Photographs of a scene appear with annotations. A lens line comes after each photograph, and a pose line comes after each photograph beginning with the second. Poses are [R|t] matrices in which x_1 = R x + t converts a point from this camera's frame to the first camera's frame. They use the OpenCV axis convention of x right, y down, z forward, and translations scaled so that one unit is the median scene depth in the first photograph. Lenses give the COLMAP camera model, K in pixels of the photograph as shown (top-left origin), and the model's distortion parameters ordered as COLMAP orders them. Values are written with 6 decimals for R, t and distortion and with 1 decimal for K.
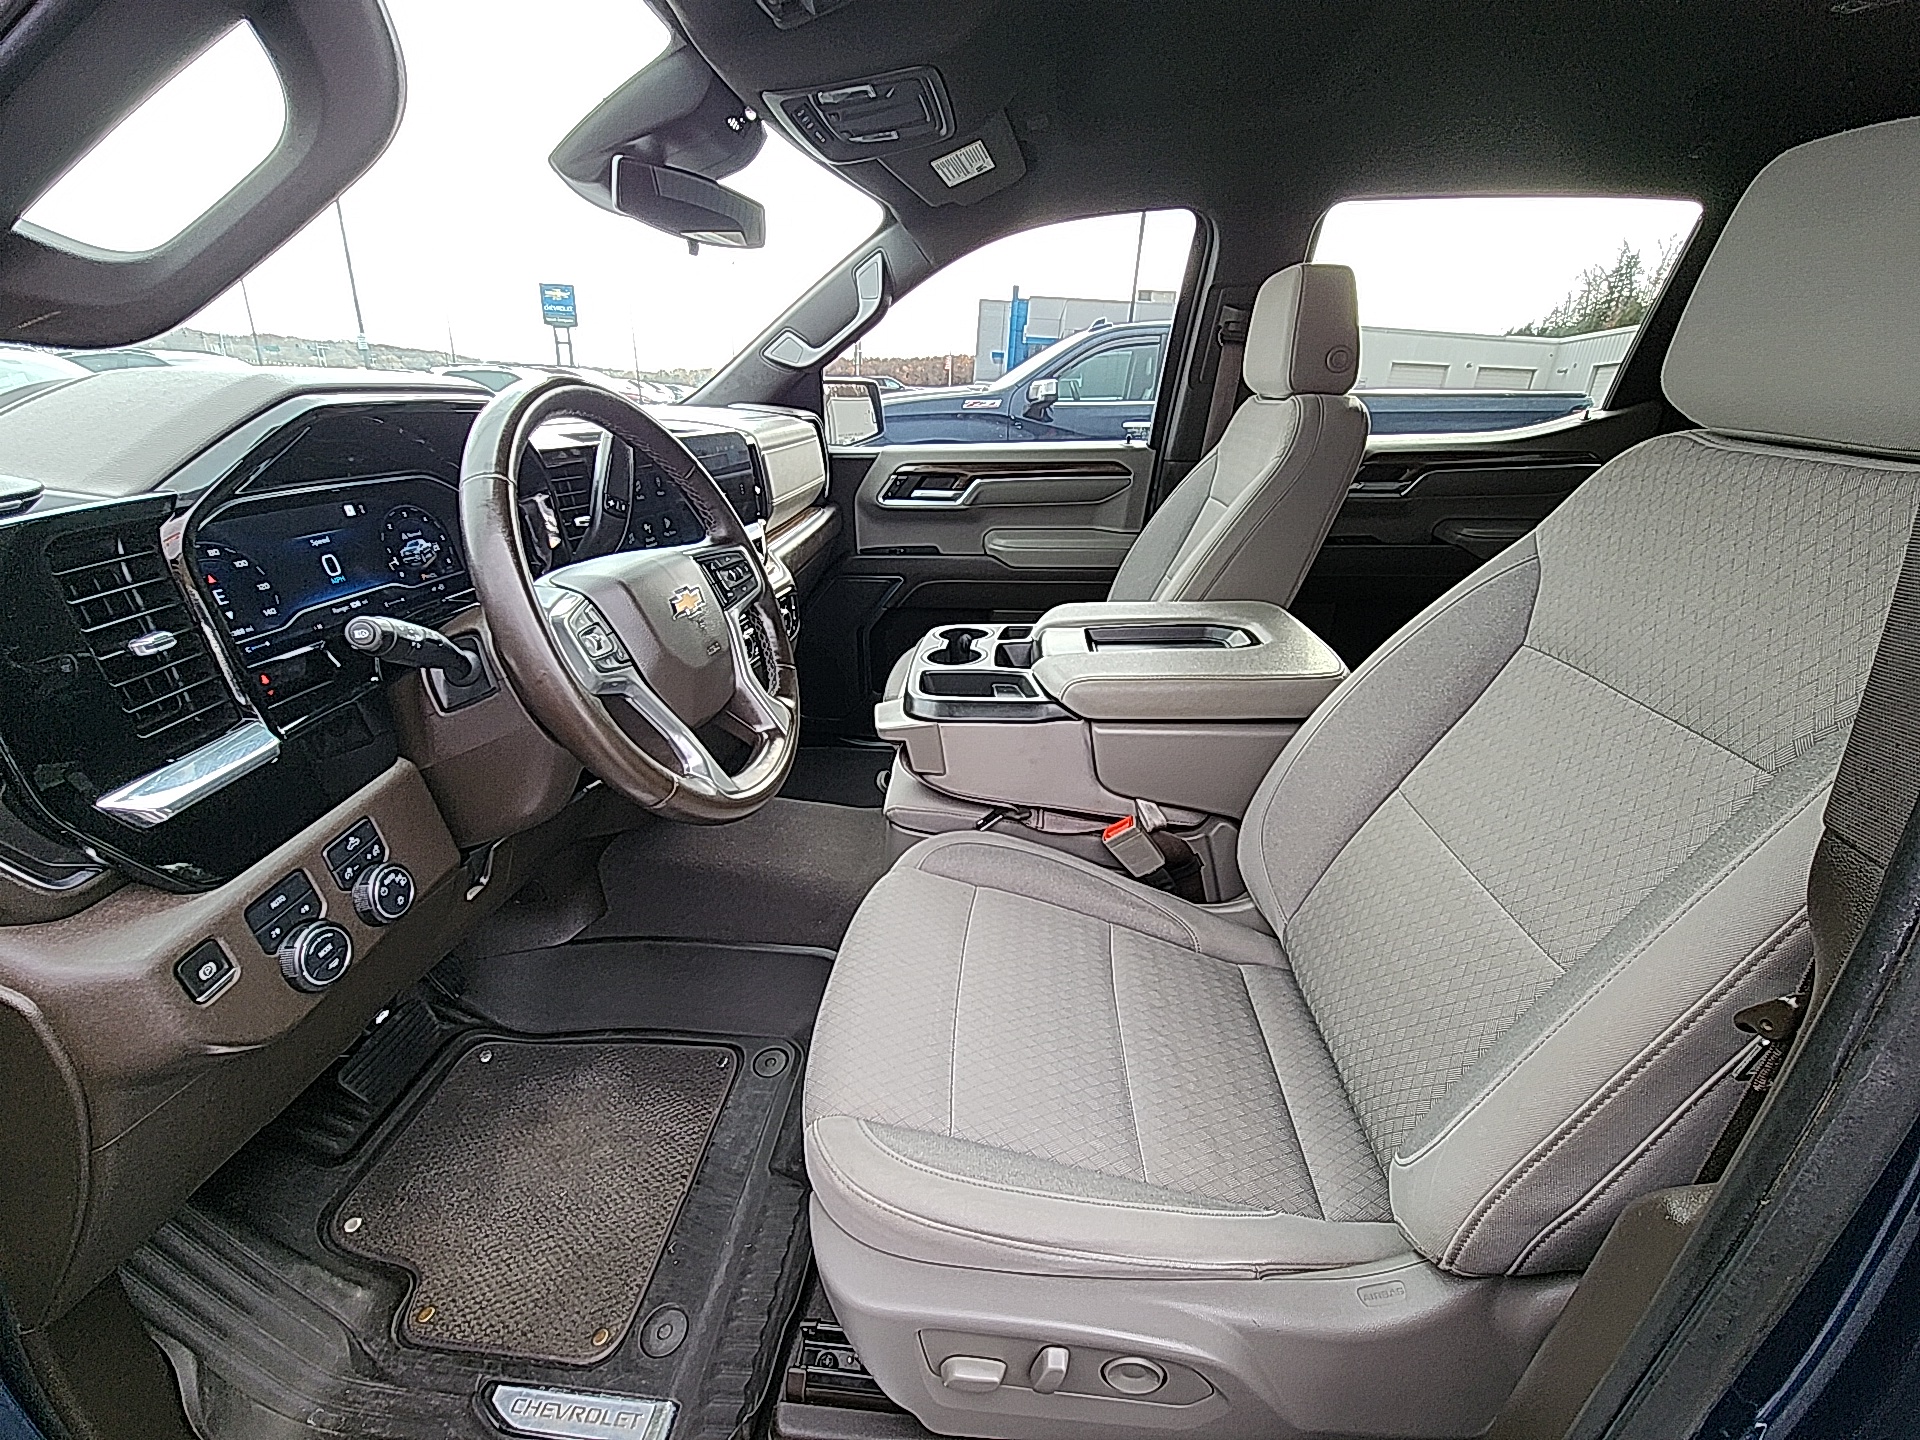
lens RADIAL K [[768.9, 0, 948.8], [0, 768.9, 700.6], [0, 0, 1]] dist [0.017147, -0.008315]
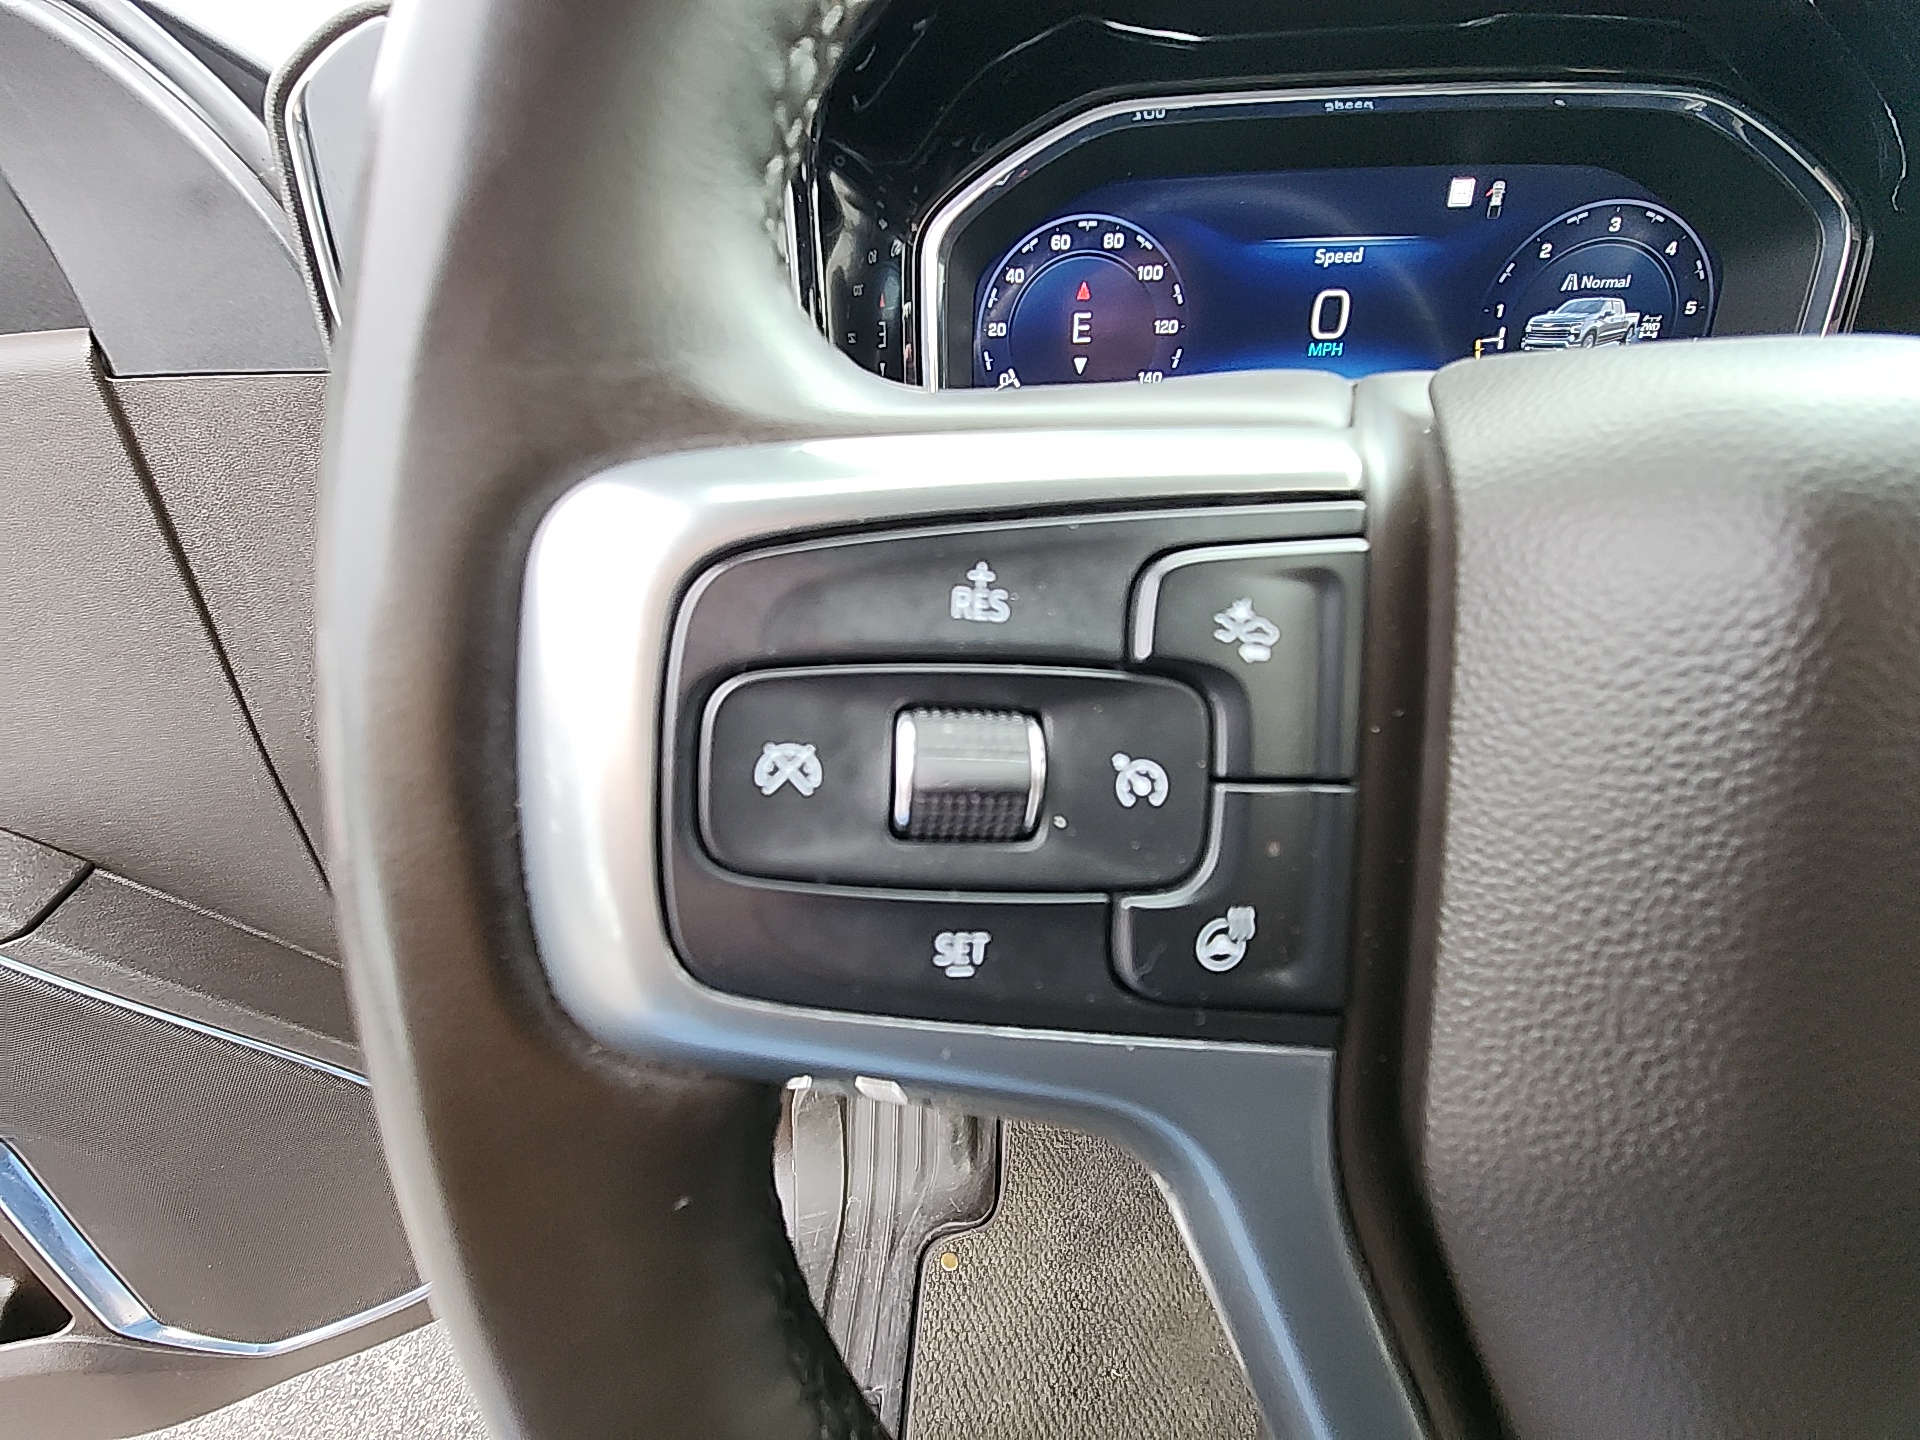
lens RADIAL K [[768.9, 0, 948.8], [0, 768.9, 700.6], [0, 0, 1]] dist [0.017147, -0.008315]
pose [[0.017584, 0.491122, -0.870913, -0.186715], [-0.354235, 0.817608, 0.453910, -0.076872], [0.934991, 0.300527, 0.188350, 0.514693]]
